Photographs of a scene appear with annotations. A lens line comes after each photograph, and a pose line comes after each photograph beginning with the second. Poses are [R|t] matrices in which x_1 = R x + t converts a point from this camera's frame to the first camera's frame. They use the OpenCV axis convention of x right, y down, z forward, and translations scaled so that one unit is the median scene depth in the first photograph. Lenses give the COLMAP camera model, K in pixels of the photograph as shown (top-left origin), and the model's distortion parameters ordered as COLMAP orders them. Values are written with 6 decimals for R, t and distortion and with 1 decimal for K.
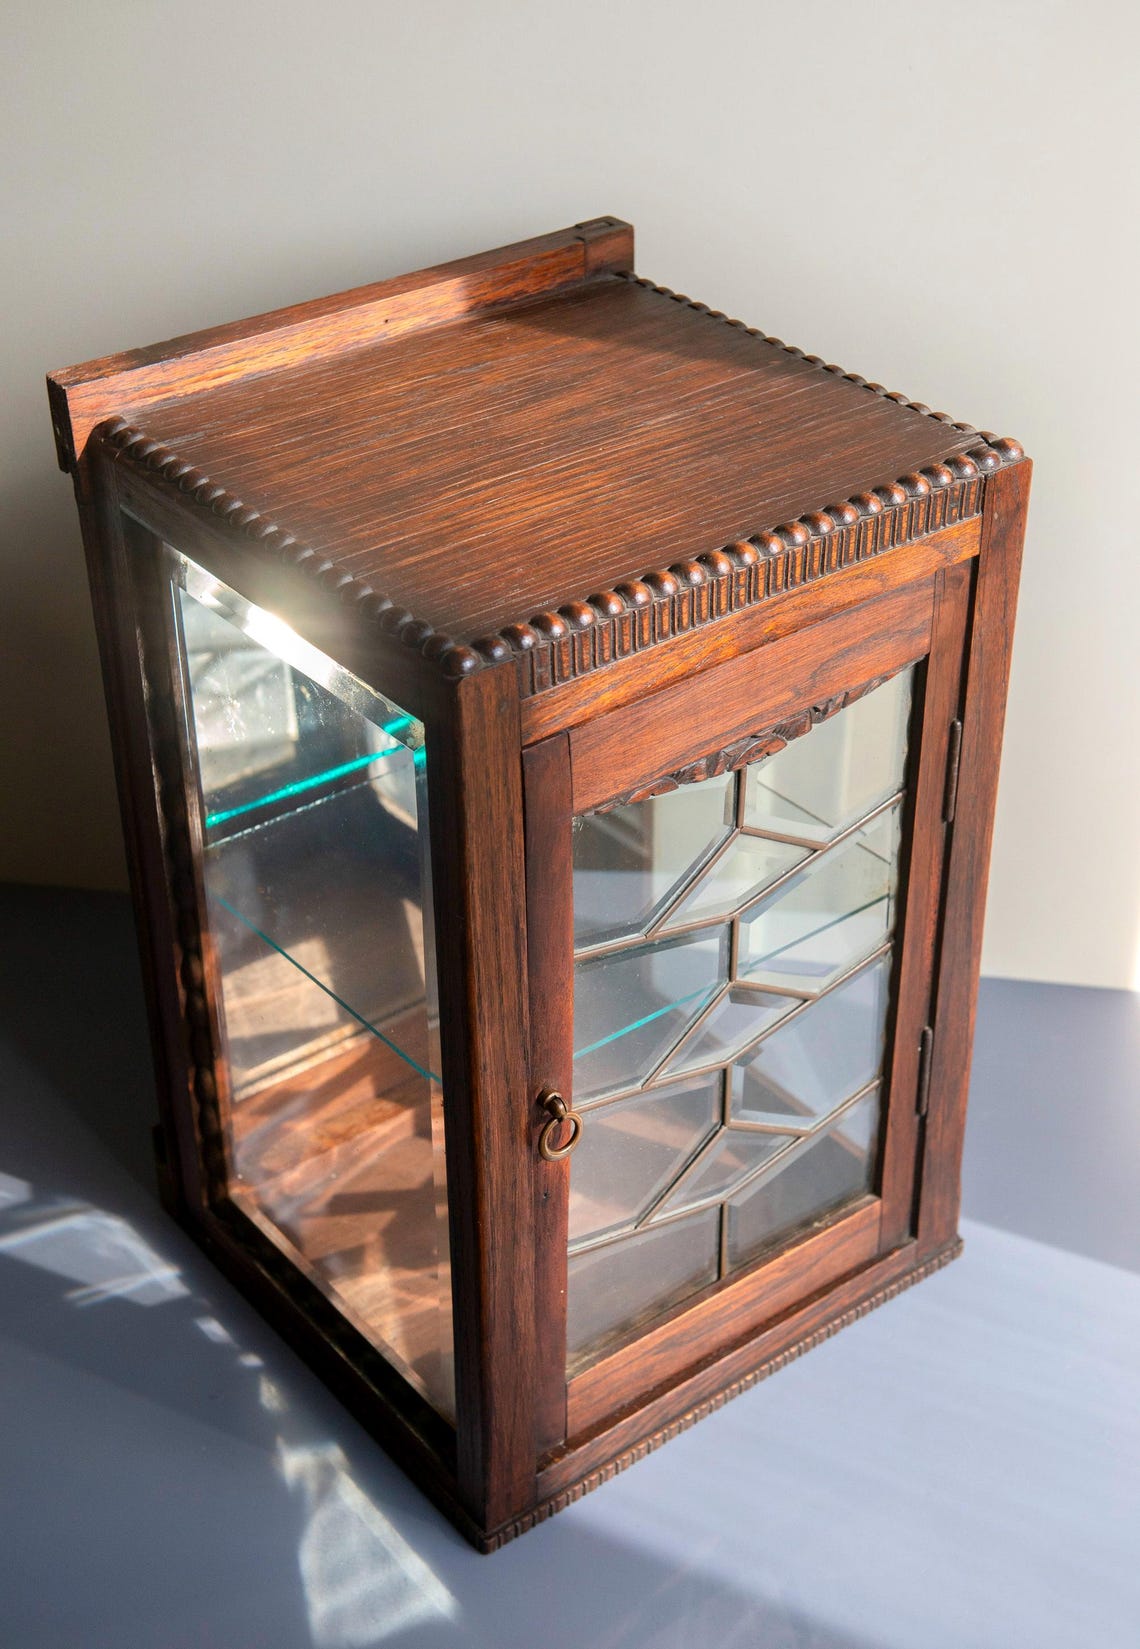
lens RADIAL K [[2204.4, 0, 573.3], [0, 2204.4, 864.2], [0, 0, 1]] dist [0.088608, -0.008553]
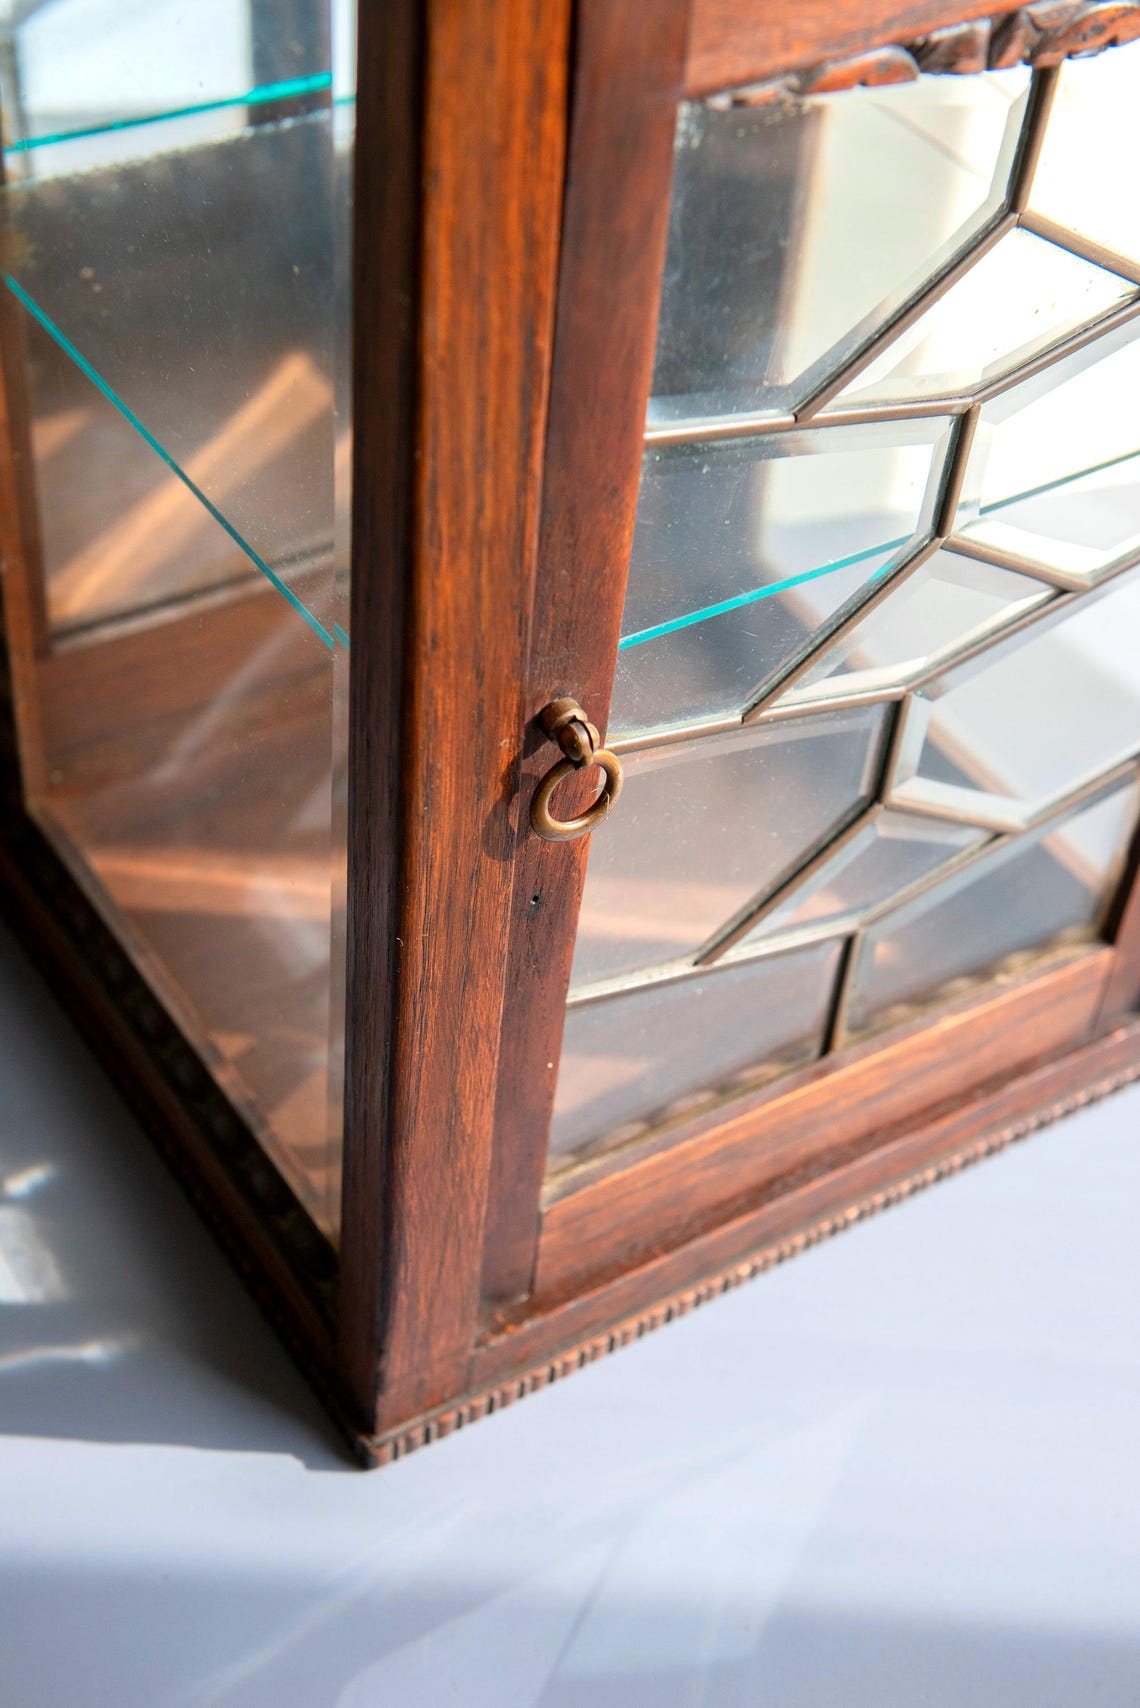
lens RADIAL K [[2373.8, 0, 570.0], [0, 2373.8, 854.0], [0, 0, 1]] dist [0.084035, 0.024467]
pose [[0.992619, 0.120296, -0.015372, 0.002835], [-0.115881, 0.978204, 0.172305, 0.041365], [0.035765, -0.169252, 0.984924, 0.447684]]
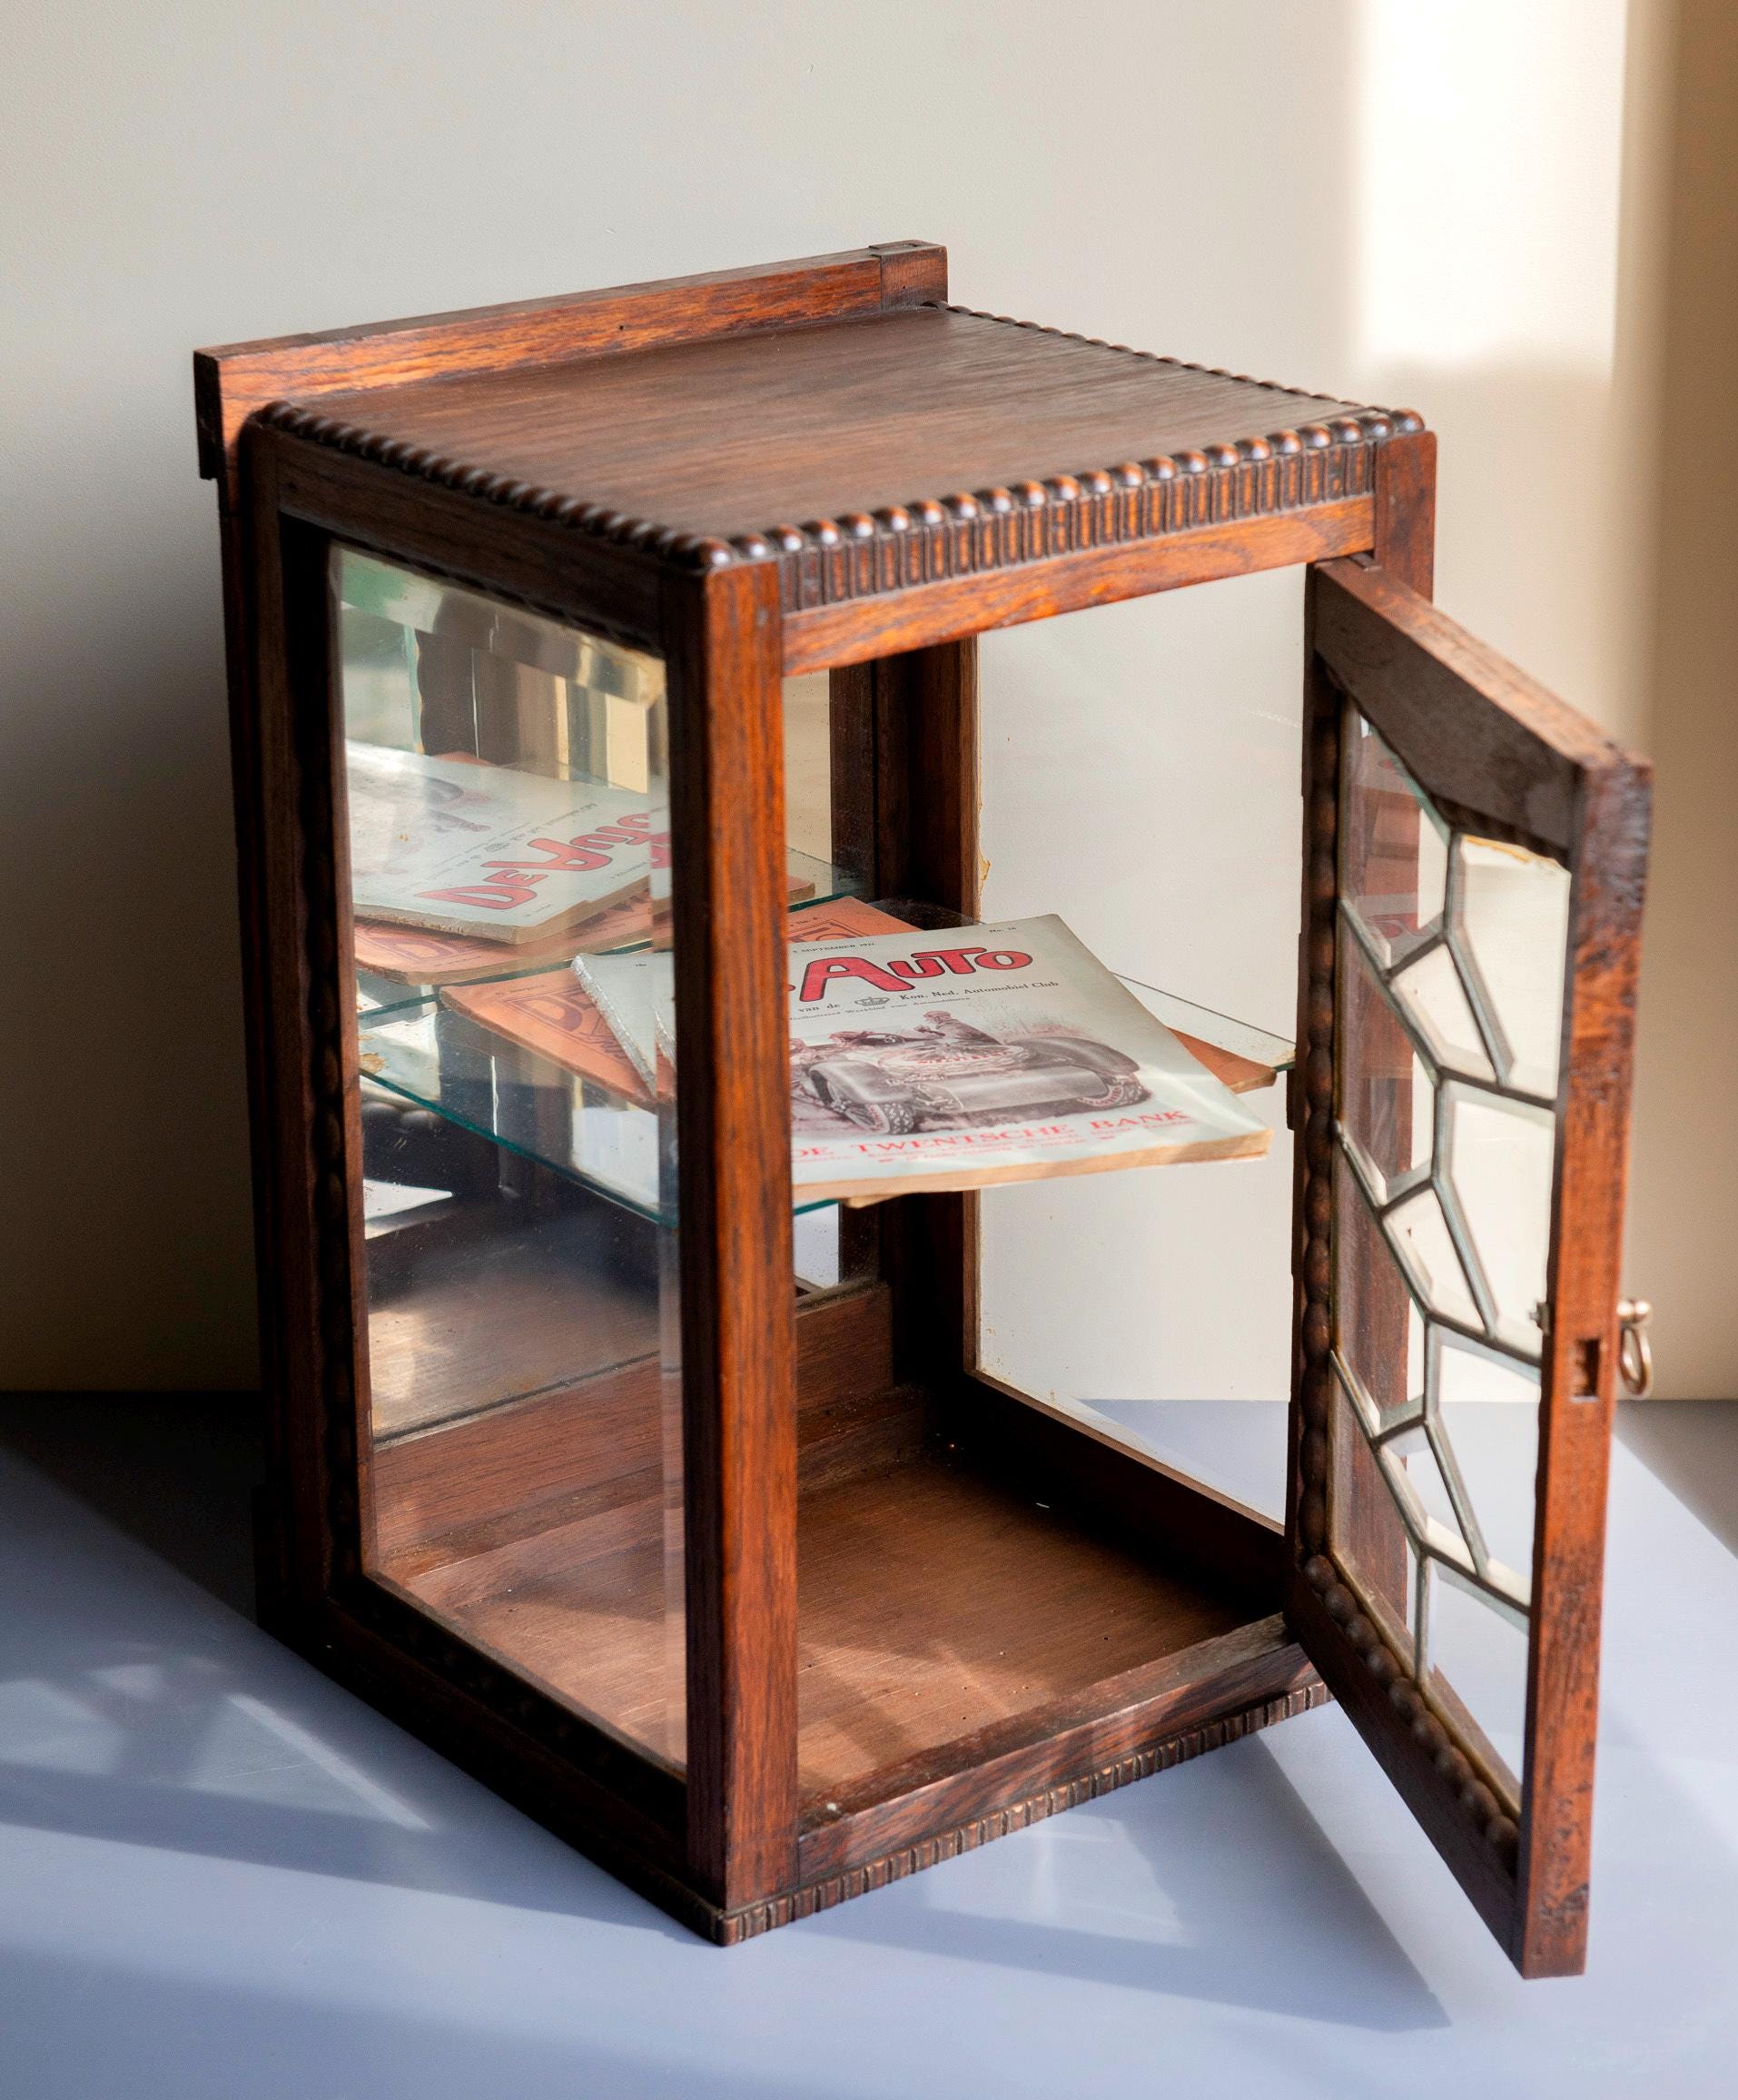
lens RADIAL K [[4275.3, 0, 869.0], [0, 4275.3, 1050.0], [0, 0, 1]] dist [0.038605, 0.048994]
pose [[0.999901, 0.004567, -0.013276, 0.025278], [-0.007618, 0.970793, -0.239797, 0.391773], [0.011793, 0.239875, 0.970732, -0.424728]]
